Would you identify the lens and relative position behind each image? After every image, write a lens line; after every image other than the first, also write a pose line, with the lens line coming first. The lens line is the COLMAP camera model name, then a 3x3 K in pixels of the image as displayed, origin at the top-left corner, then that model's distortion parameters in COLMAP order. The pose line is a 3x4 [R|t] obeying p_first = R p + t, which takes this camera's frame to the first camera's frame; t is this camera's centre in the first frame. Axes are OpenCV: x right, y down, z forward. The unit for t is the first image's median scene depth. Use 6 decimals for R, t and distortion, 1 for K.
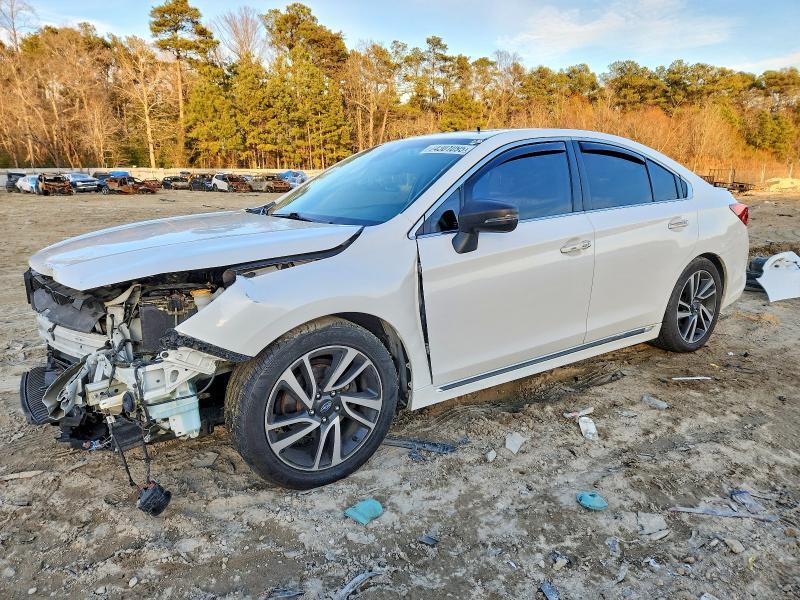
lens RADIAL K [[618.4, 0, 404.9], [0, 618.4, 305.6], [0, 0, 1]] dist [0.030130, -0.001765]
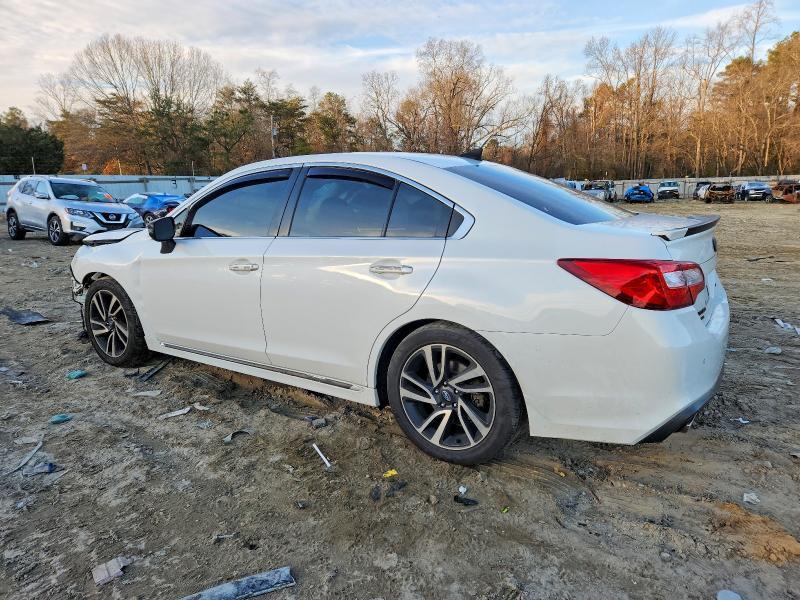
lens RADIAL K [[618.4, 0, 399.2], [0, 618.4, 296.5], [0, 0, 1]] dist [0.030130, -0.001765]
pose [[0.258190, 0.171326, -0.950781, 0.870815], [-0.188885, 0.974109, 0.124236, -0.144685], [0.947449, 0.147512, 0.283866, 0.600716]]
